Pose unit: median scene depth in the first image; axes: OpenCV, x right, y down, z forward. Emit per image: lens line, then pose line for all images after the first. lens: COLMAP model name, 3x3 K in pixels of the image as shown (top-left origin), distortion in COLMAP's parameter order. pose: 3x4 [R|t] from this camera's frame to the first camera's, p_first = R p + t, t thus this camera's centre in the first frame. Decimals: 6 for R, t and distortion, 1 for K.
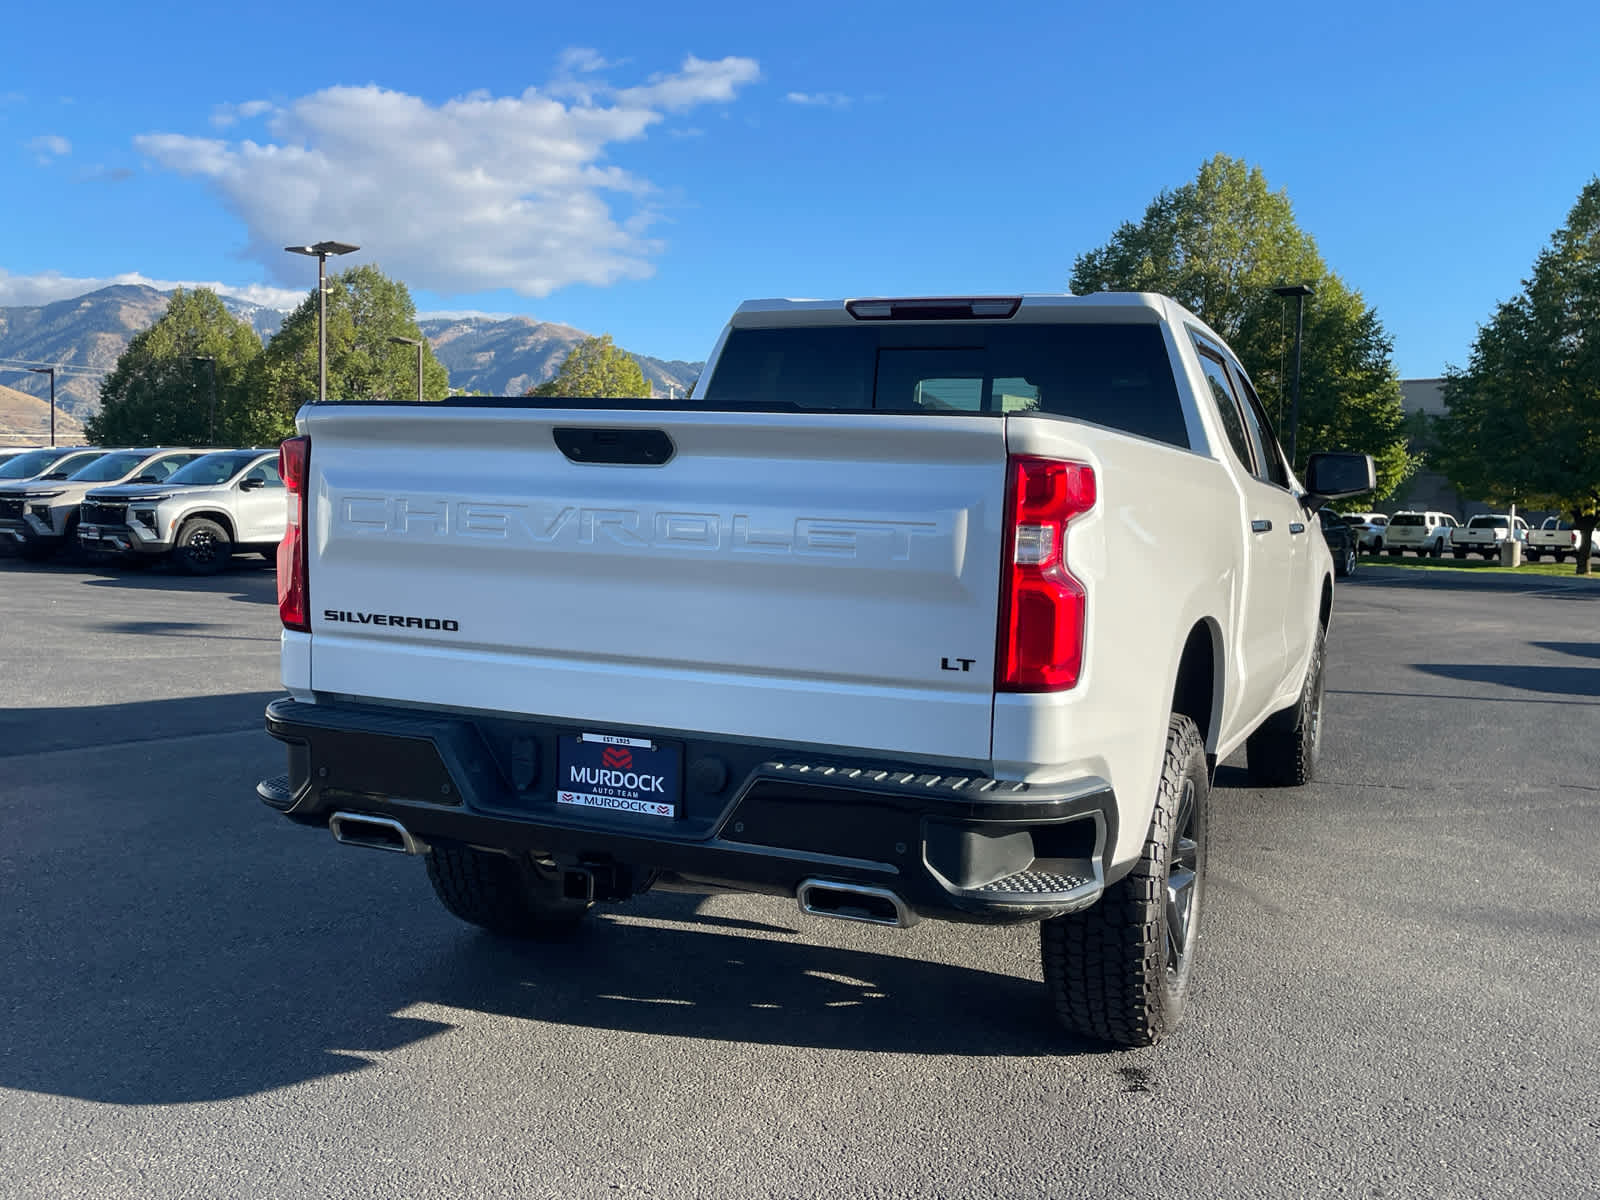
lens RADIAL K [[1553.7, 0, 794.2], [0, 1553.7, 618.5], [0, 0, 1]] dist [0.104336, -0.169391]
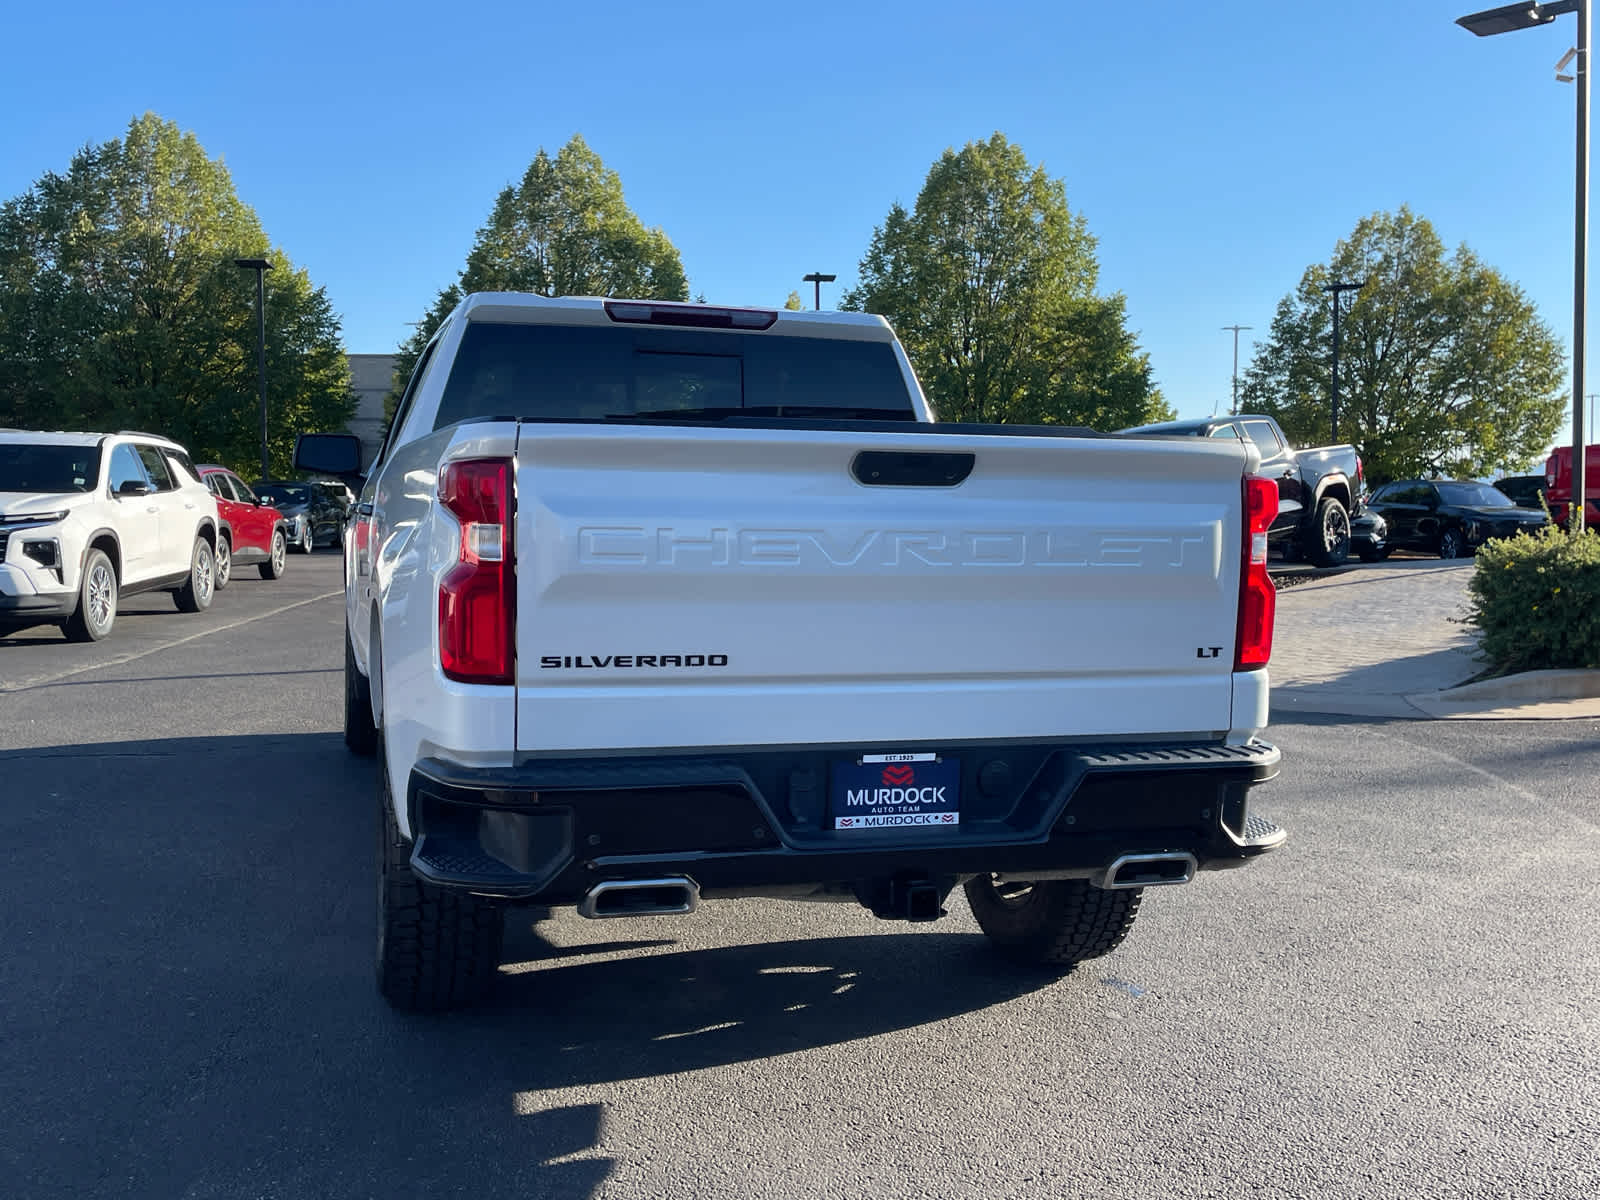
lens RADIAL K [[1552.4, 0, 786.1], [0, 1552.4, 589.7], [0, 0, 1]] dist [0.107747, -0.165130]
pose [[0.765312, -0.062544, 0.640614, -0.776216], [0.061593, 0.997817, 0.023837, -0.056879], [-0.640706, 0.021215, 0.767493, 0.256968]]
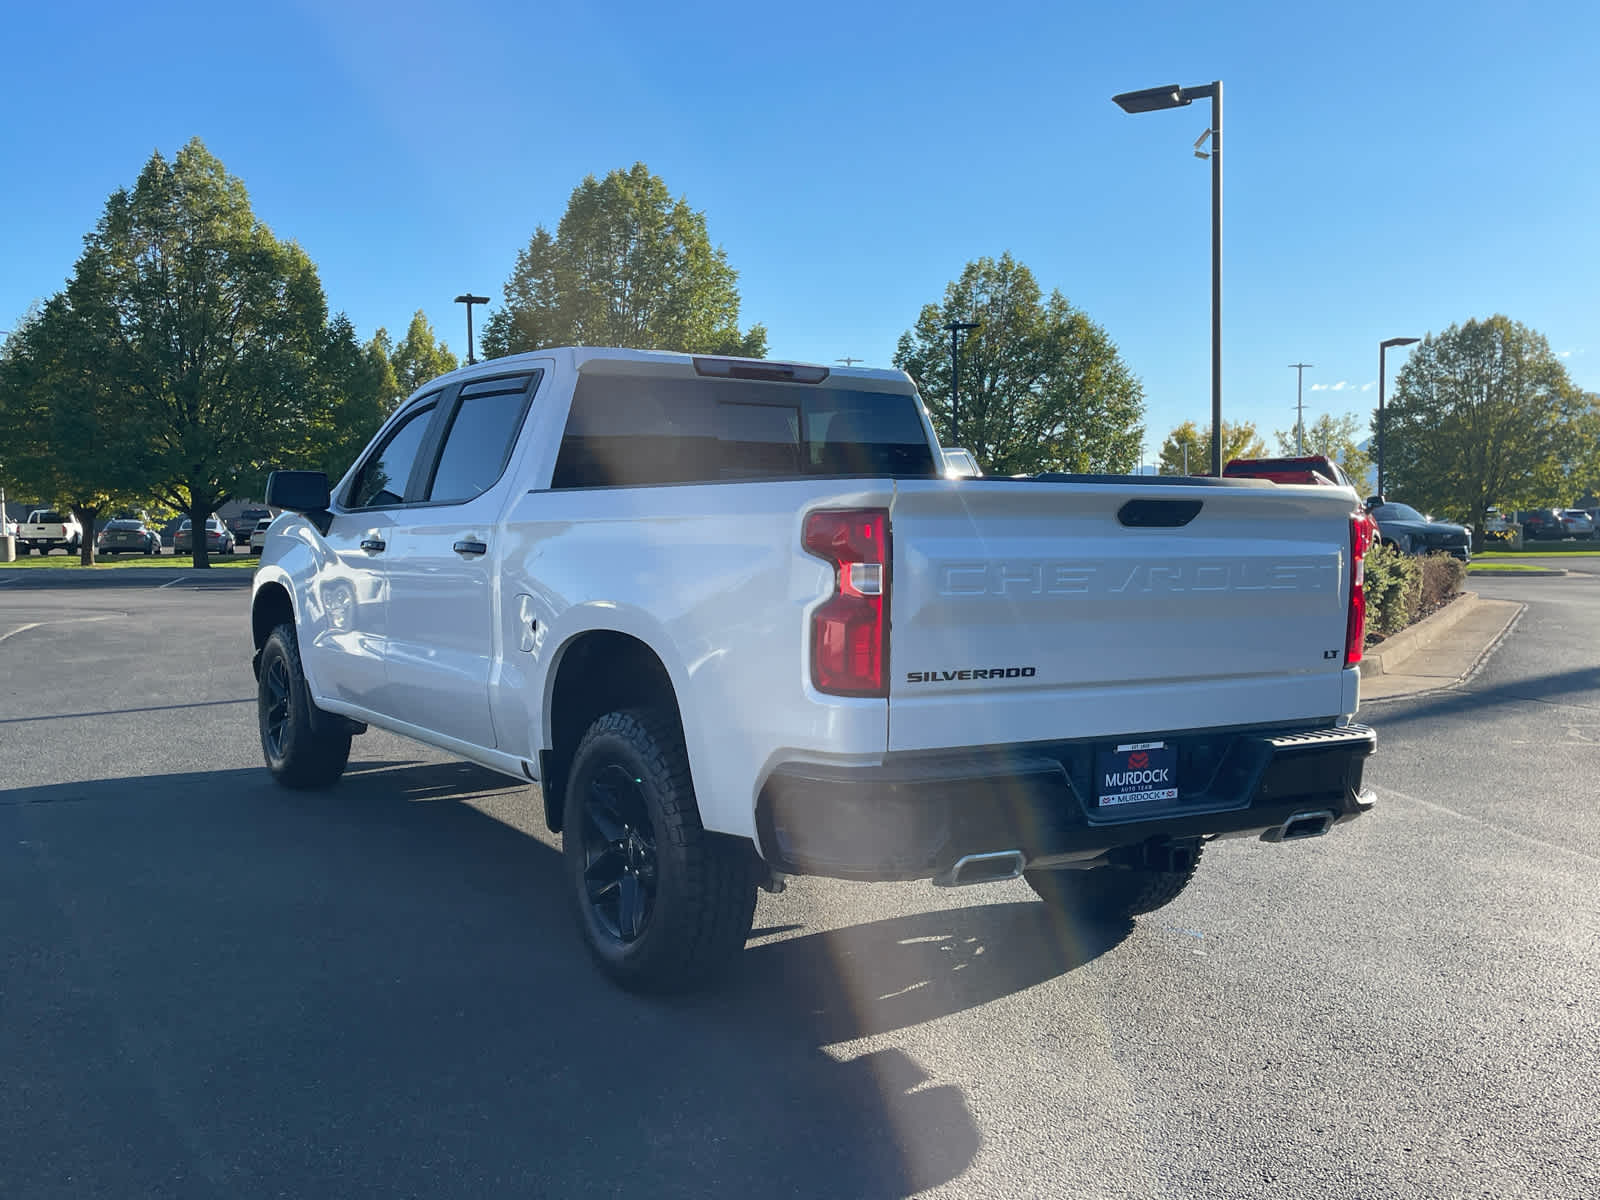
lens RADIAL K [[1547.7, 0, 801.8], [0, 1547.7, 626.6], [0, 0, 1]] dist [0.113567, -0.191194]
pose [[0.565487, -0.085824, 0.820280, -1.233440], [0.075496, 0.995782, 0.052140, -0.099499], [-0.821295, 0.032443, 0.569581, 0.484257]]
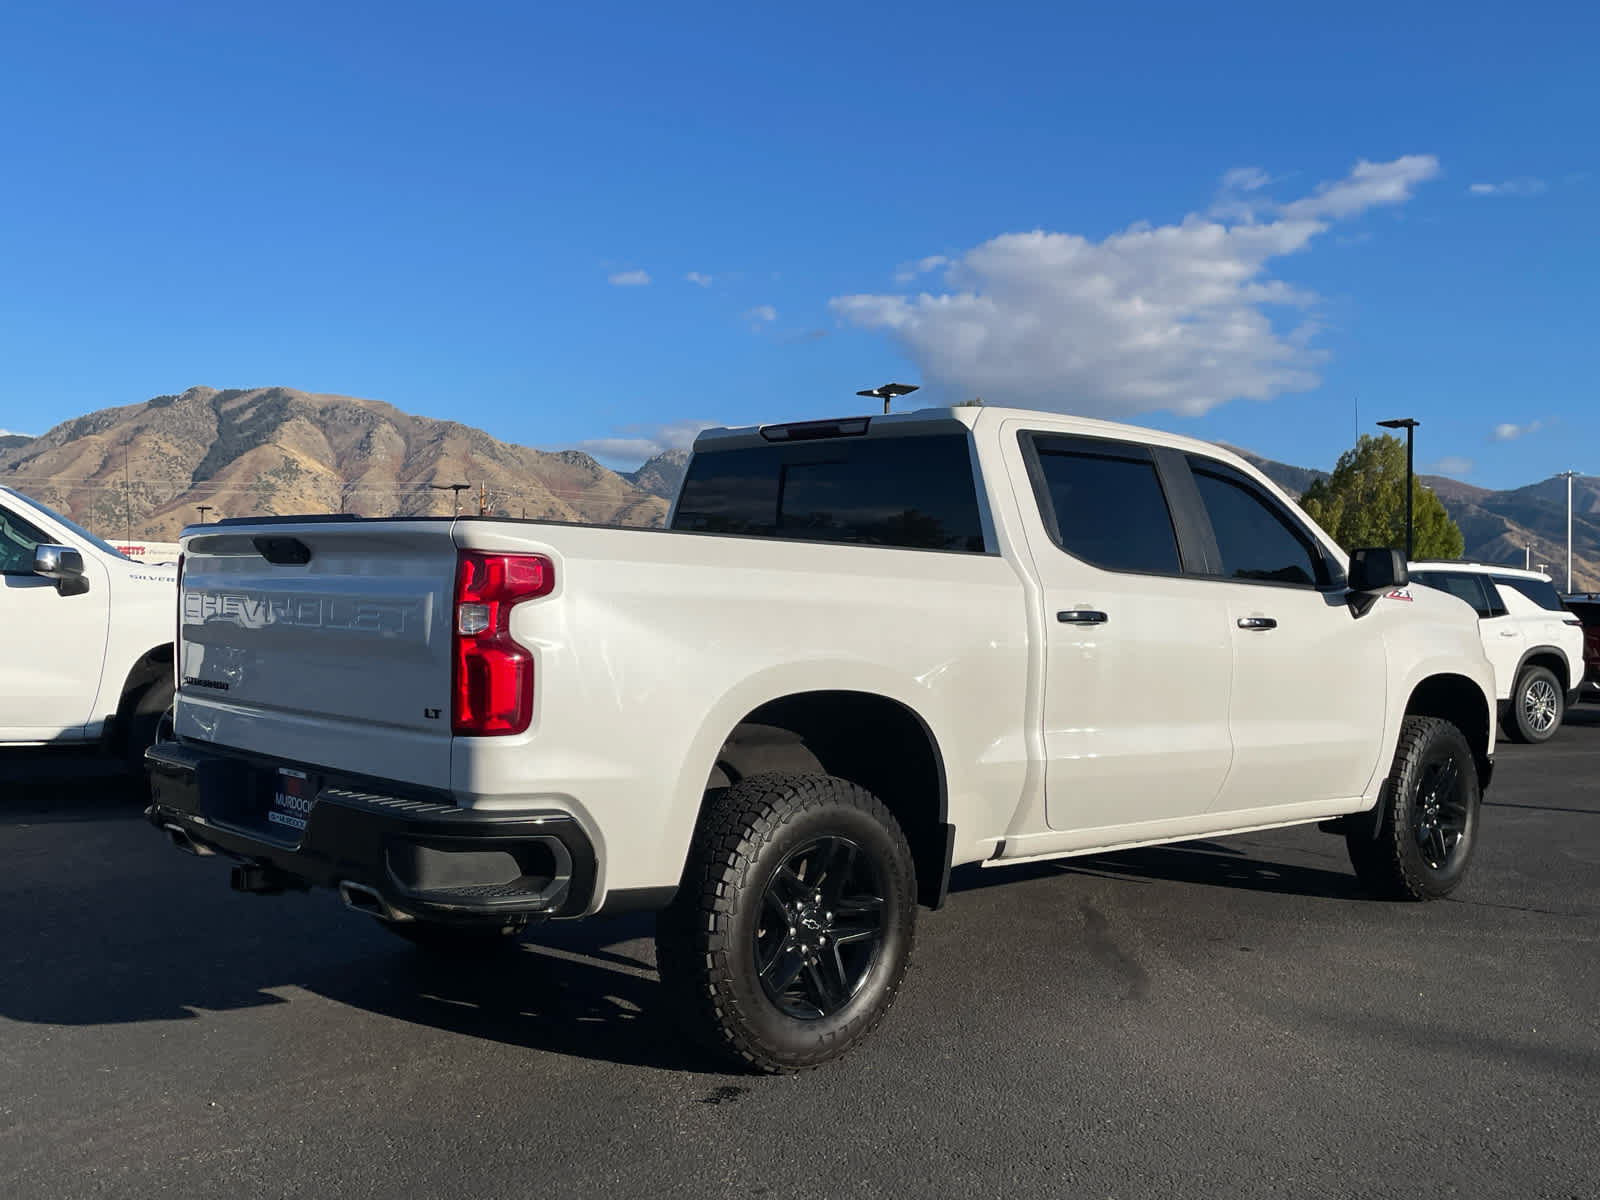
lens RADIAL K [[1552.4, 0, 786.1], [0, 1552.4, 589.7], [0, 0, 1]] dist [0.107747, -0.165130]
pose [[0.914166, -0.014520, -0.405080, 0.773575], [-0.024112, 0.995640, -0.090105, 0.031791], [0.404622, 0.092138, 0.909830, -0.051784]]
